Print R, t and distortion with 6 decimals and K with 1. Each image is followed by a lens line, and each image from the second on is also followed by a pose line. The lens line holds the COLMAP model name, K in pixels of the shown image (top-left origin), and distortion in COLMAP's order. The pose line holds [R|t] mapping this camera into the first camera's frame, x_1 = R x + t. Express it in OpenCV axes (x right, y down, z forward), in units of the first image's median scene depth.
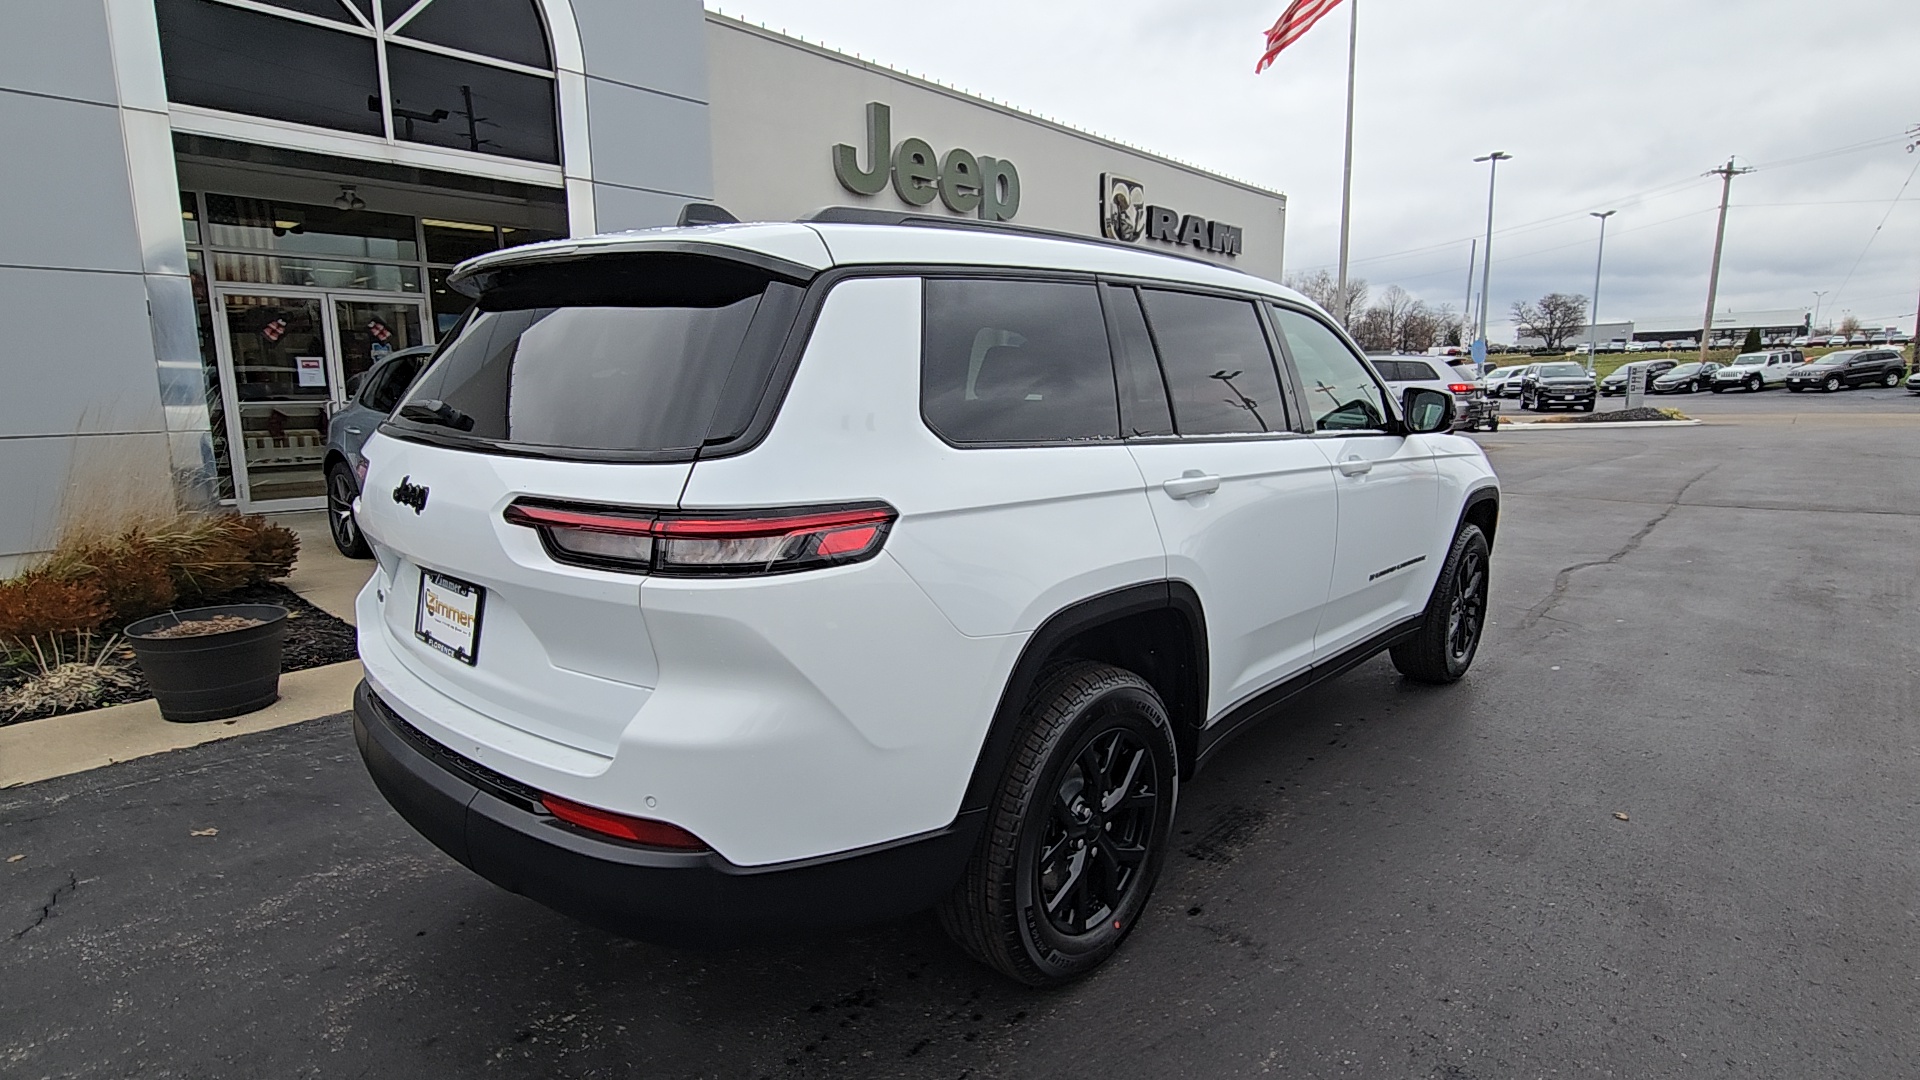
lens RADIAL K [[963.7, 0, 949.4], [0, 963.7, 551.3], [0, 0, 1]] dist [0.000019, -0.001376]
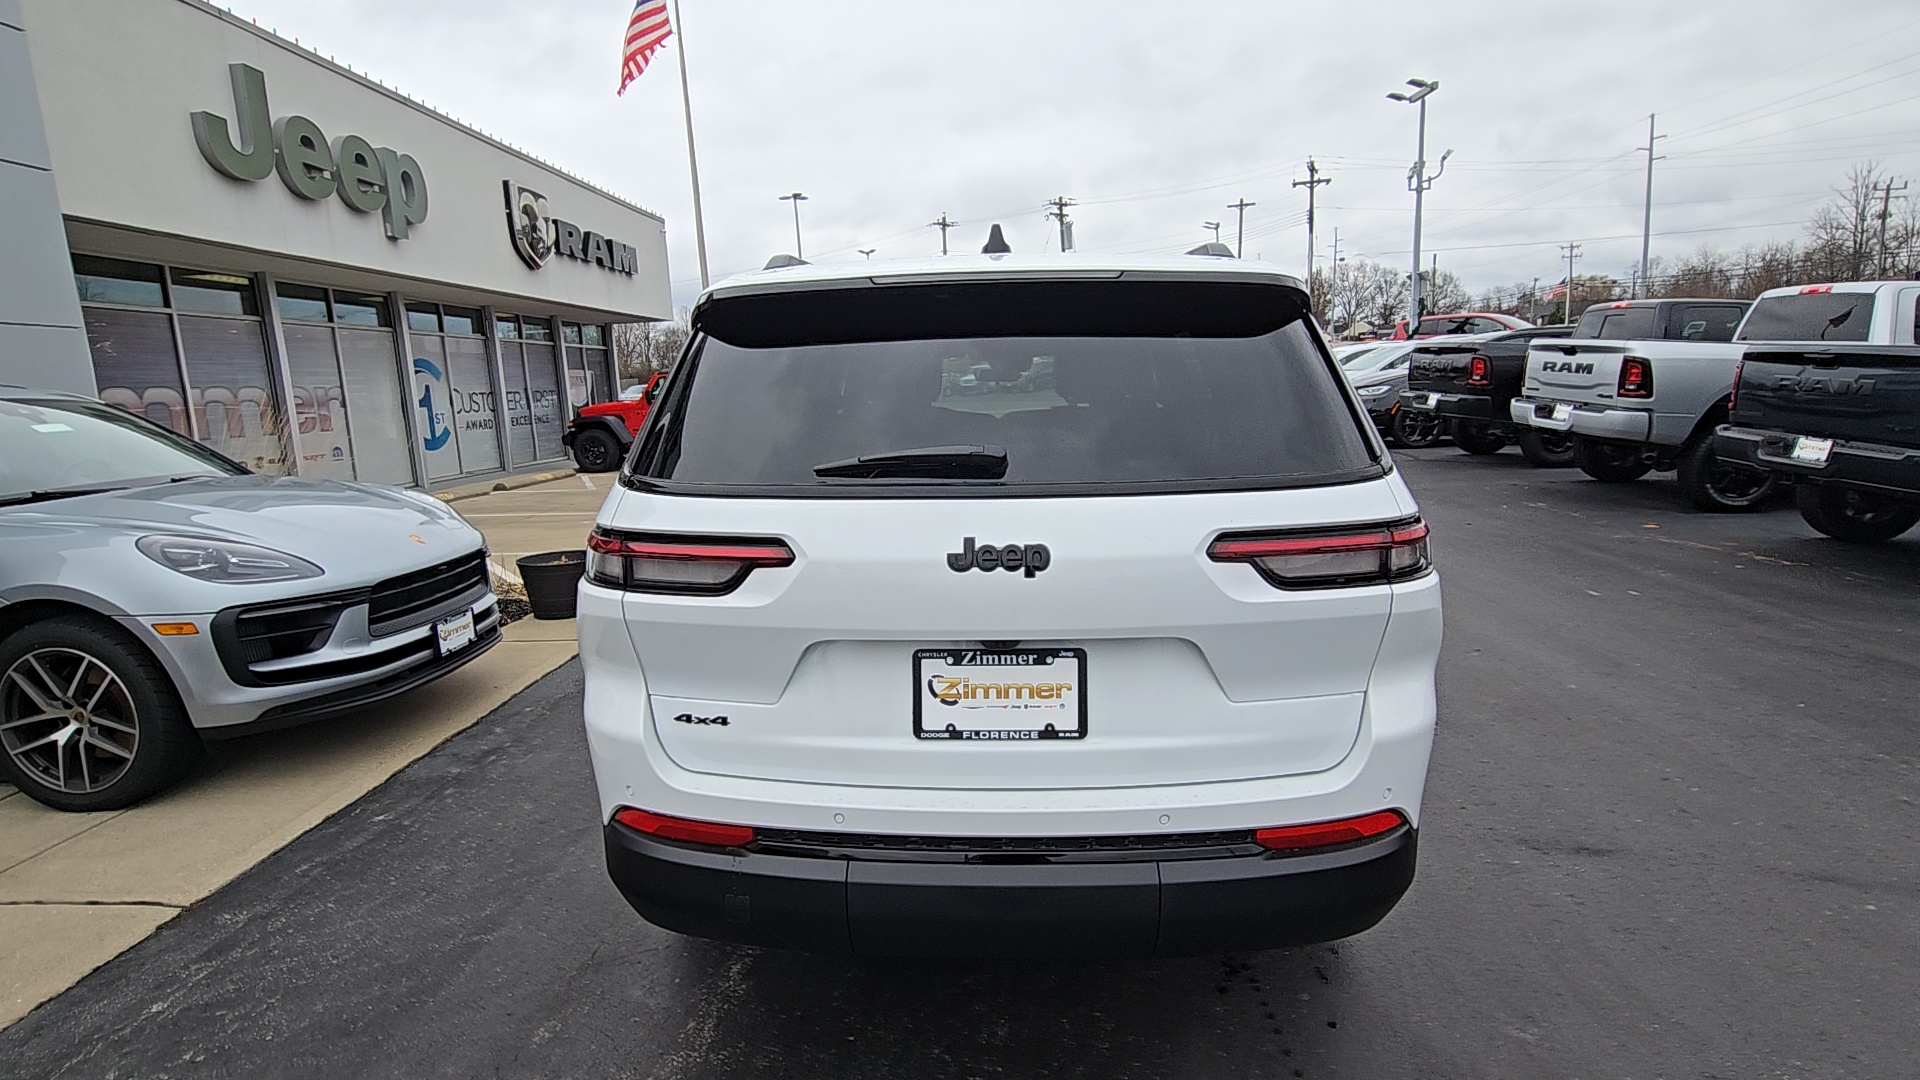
lens RADIAL K [[963.7, 0, 954.7], [0, 963.7, 553.2], [0, 0, 1]] dist [0.000019, -0.001376]
pose [[0.769156, -0.137860, 0.624014, -0.131471], [0.148059, 0.988329, 0.035849, -0.011740], [-0.621673, 0.064817, 0.780591, 0.042678]]
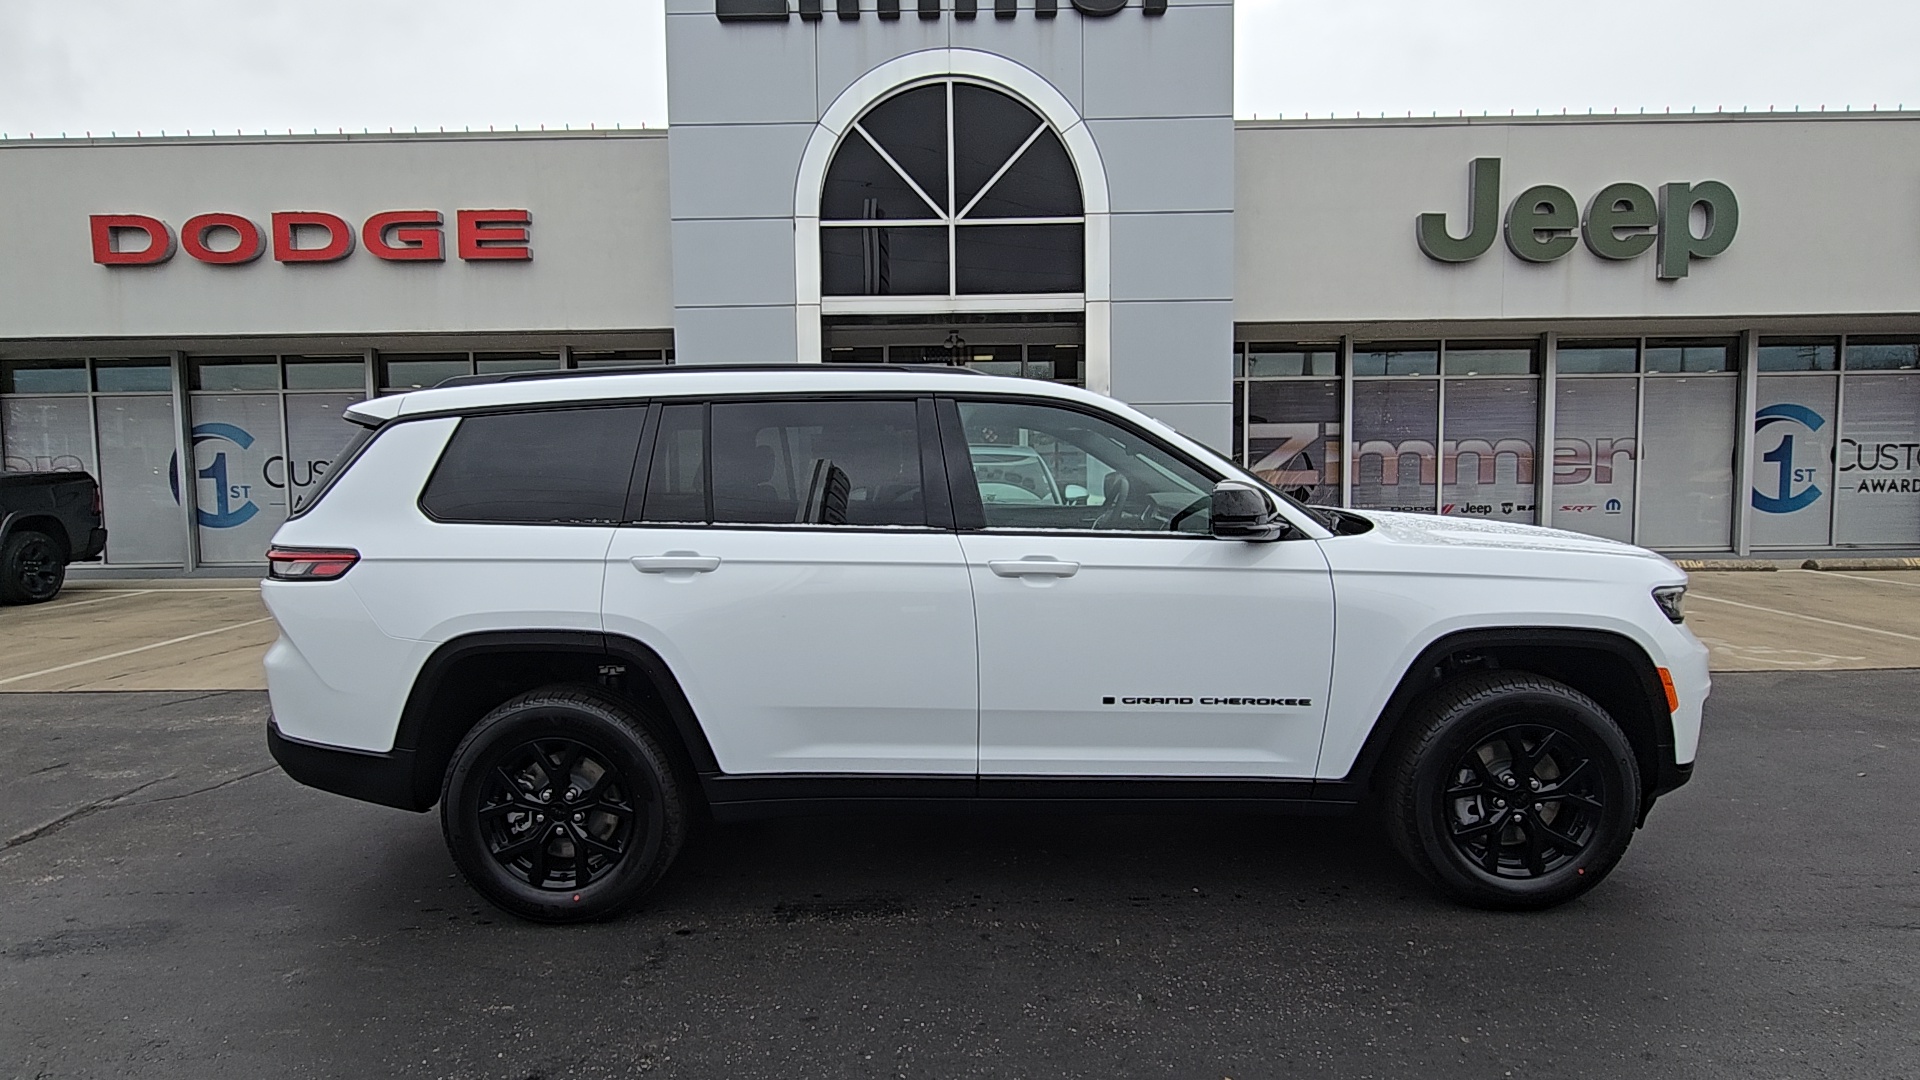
lens RADIAL K [[963.7, 0, 951.7], [0, 963.7, 549.6], [0, 0, 1]] dist [0.000019, -0.001376]
pose [[0.667315, 0.053660, -0.742840, 0.209637], [-0.120361, 0.992060, -0.036461, -0.012518], [0.734986, 0.113740, 0.668475, 0.066657]]
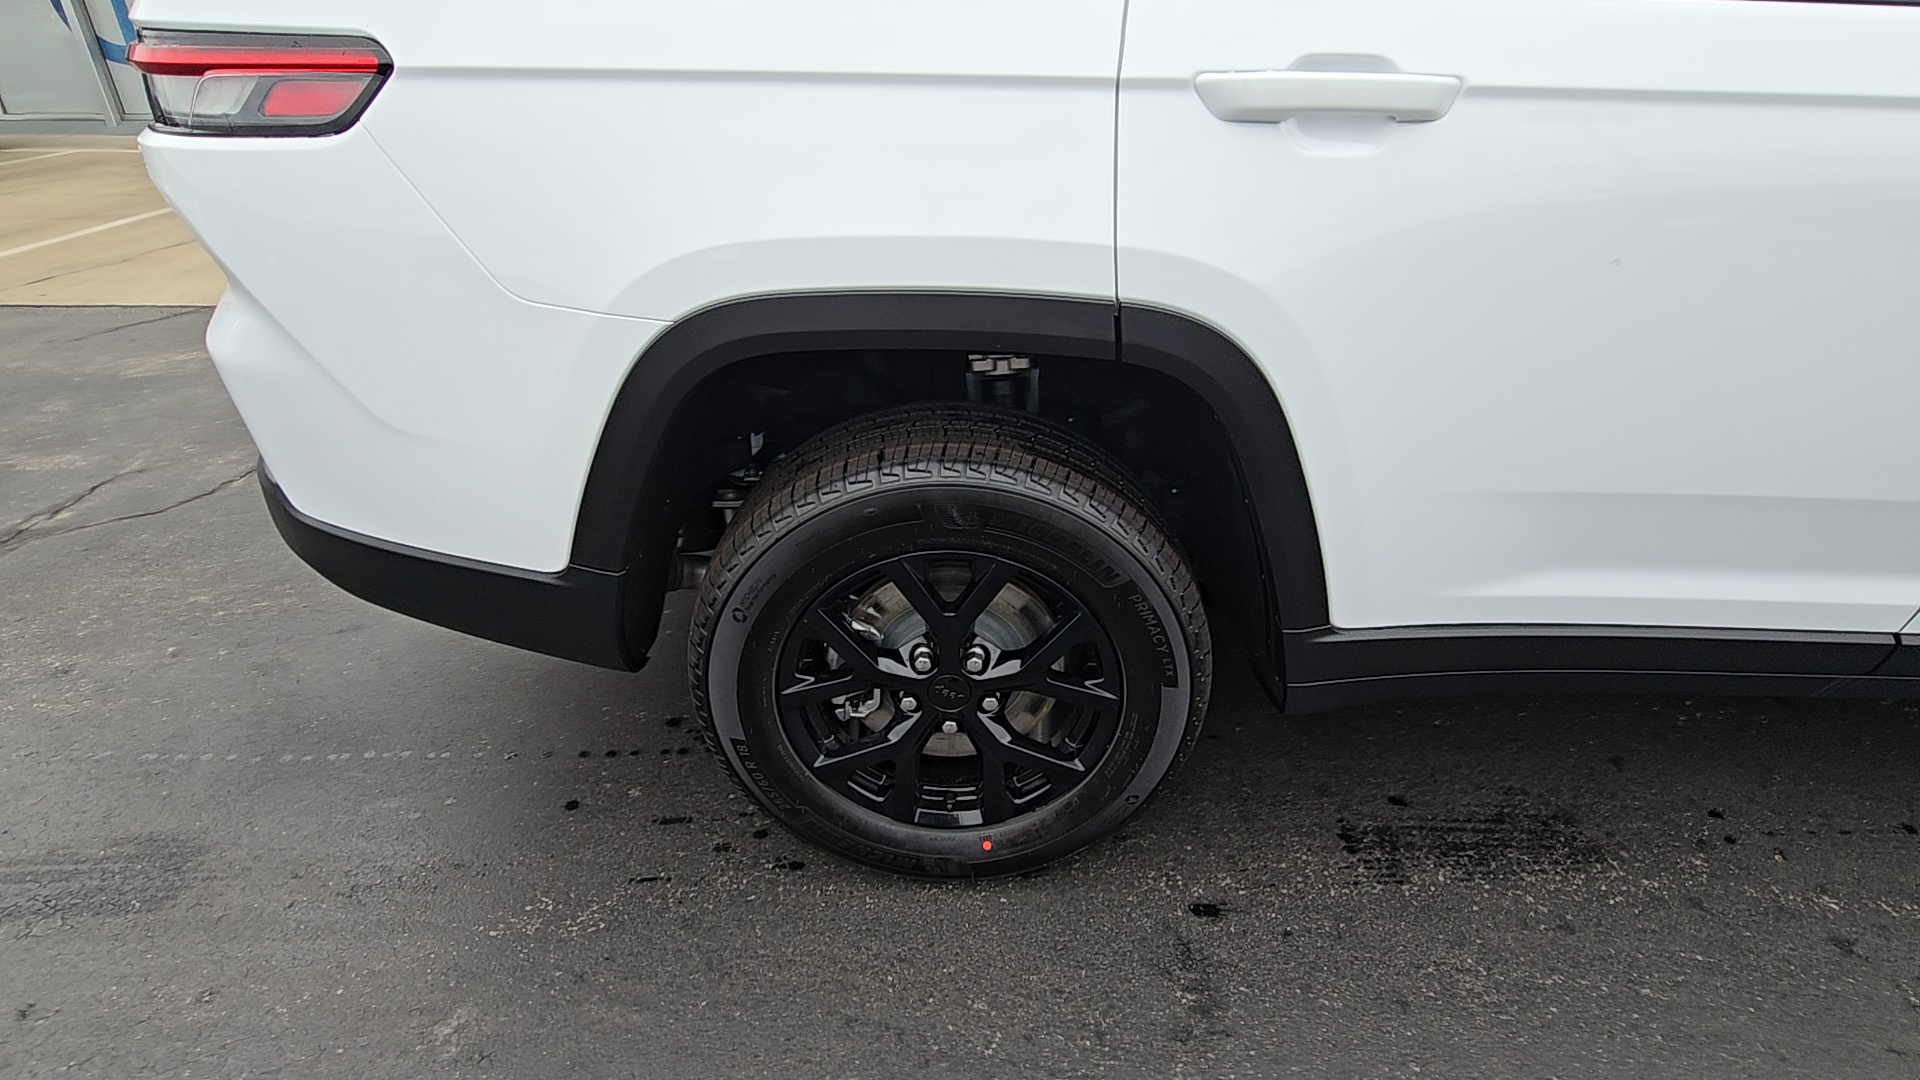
lens RADIAL K [[963.7, 0, 954.6], [0, 963.7, 541.2], [0, 0, 1]] dist [0.000019, -0.001376]
pose [[0.660104, 0.359835, -0.659379, 0.073432], [-0.133361, 0.919993, 0.368549, -0.003451], [0.739241, -0.155346, 0.655279, 0.088034]]
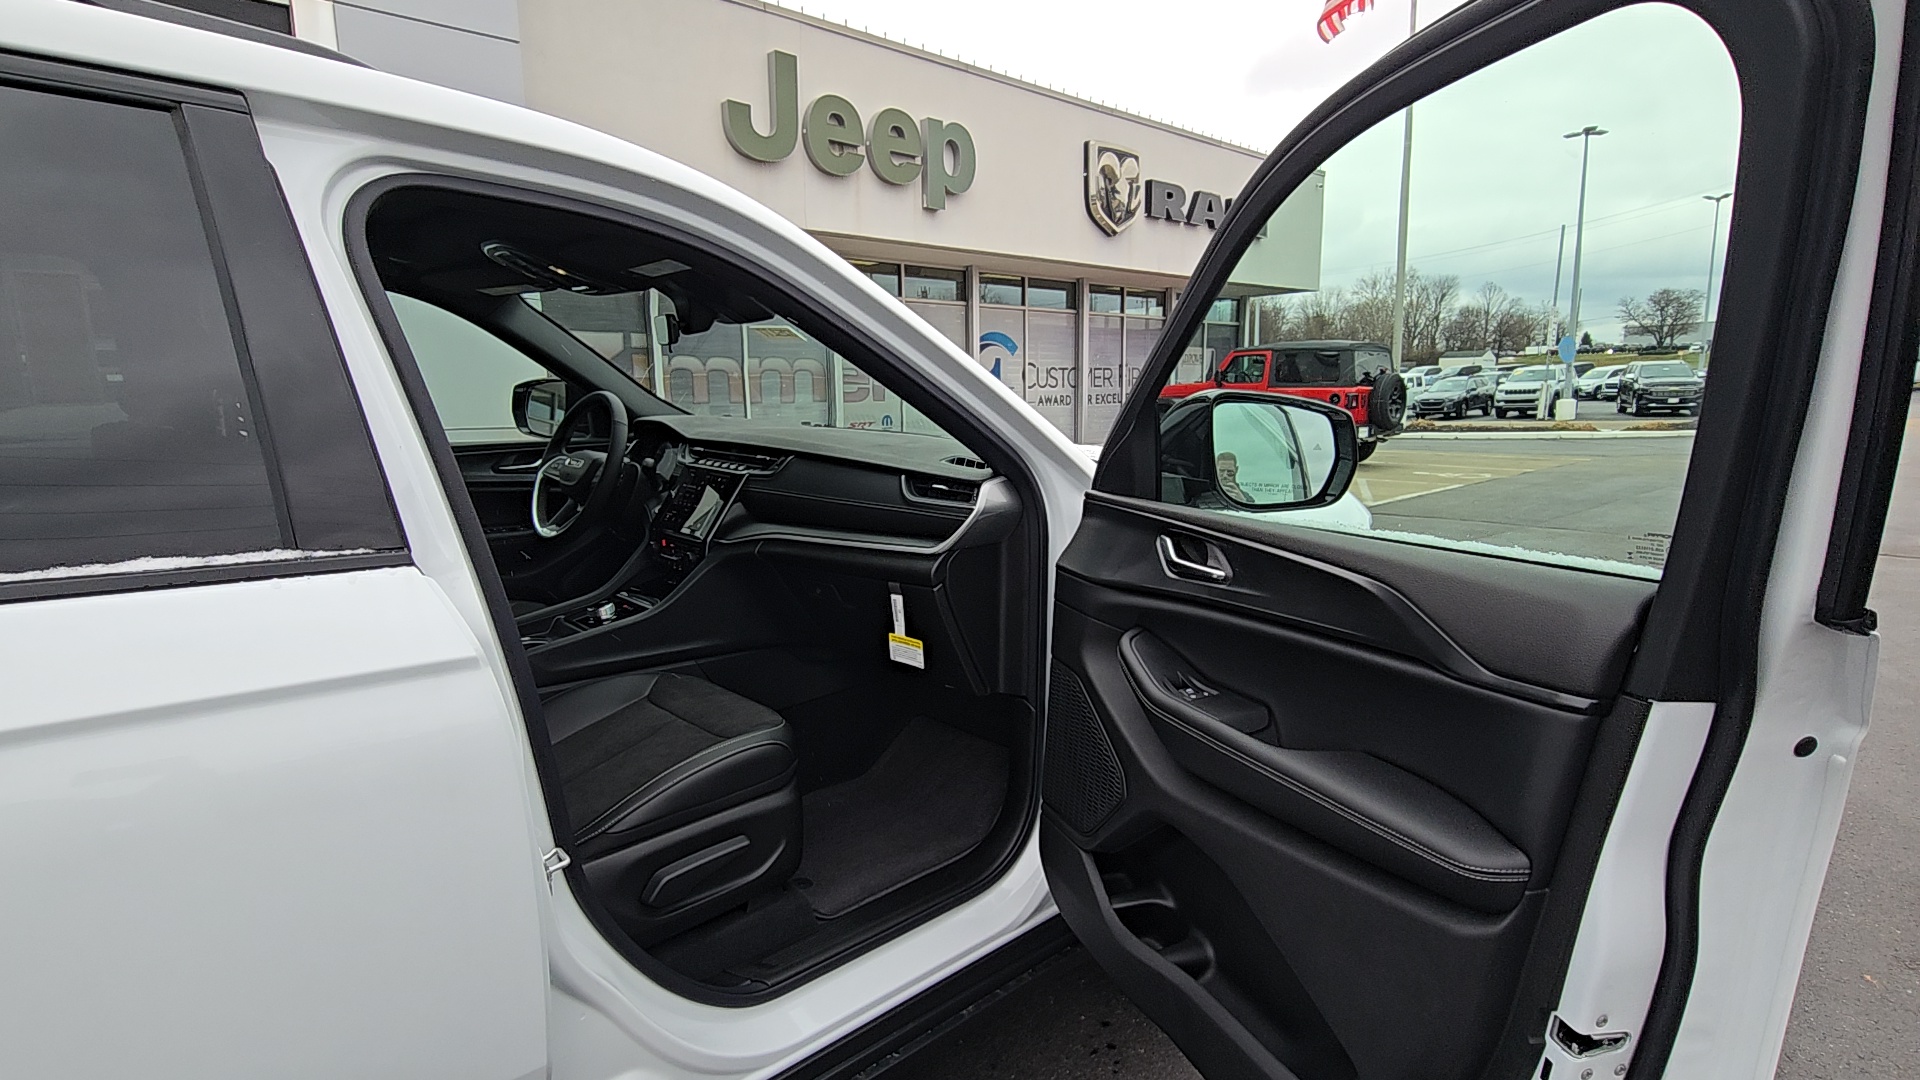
lens RADIAL K [[963.7, 0, 950.9], [0, 963.7, 553.2], [0, 0, 1]] dist [0.000019, -0.001376]
pose [[0.996945, 0.009441, -0.077529, 0.107080], [-0.009576, 0.999953, -0.001369, -0.023185], [0.077513, 0.002107, 0.996989, 0.135280]]
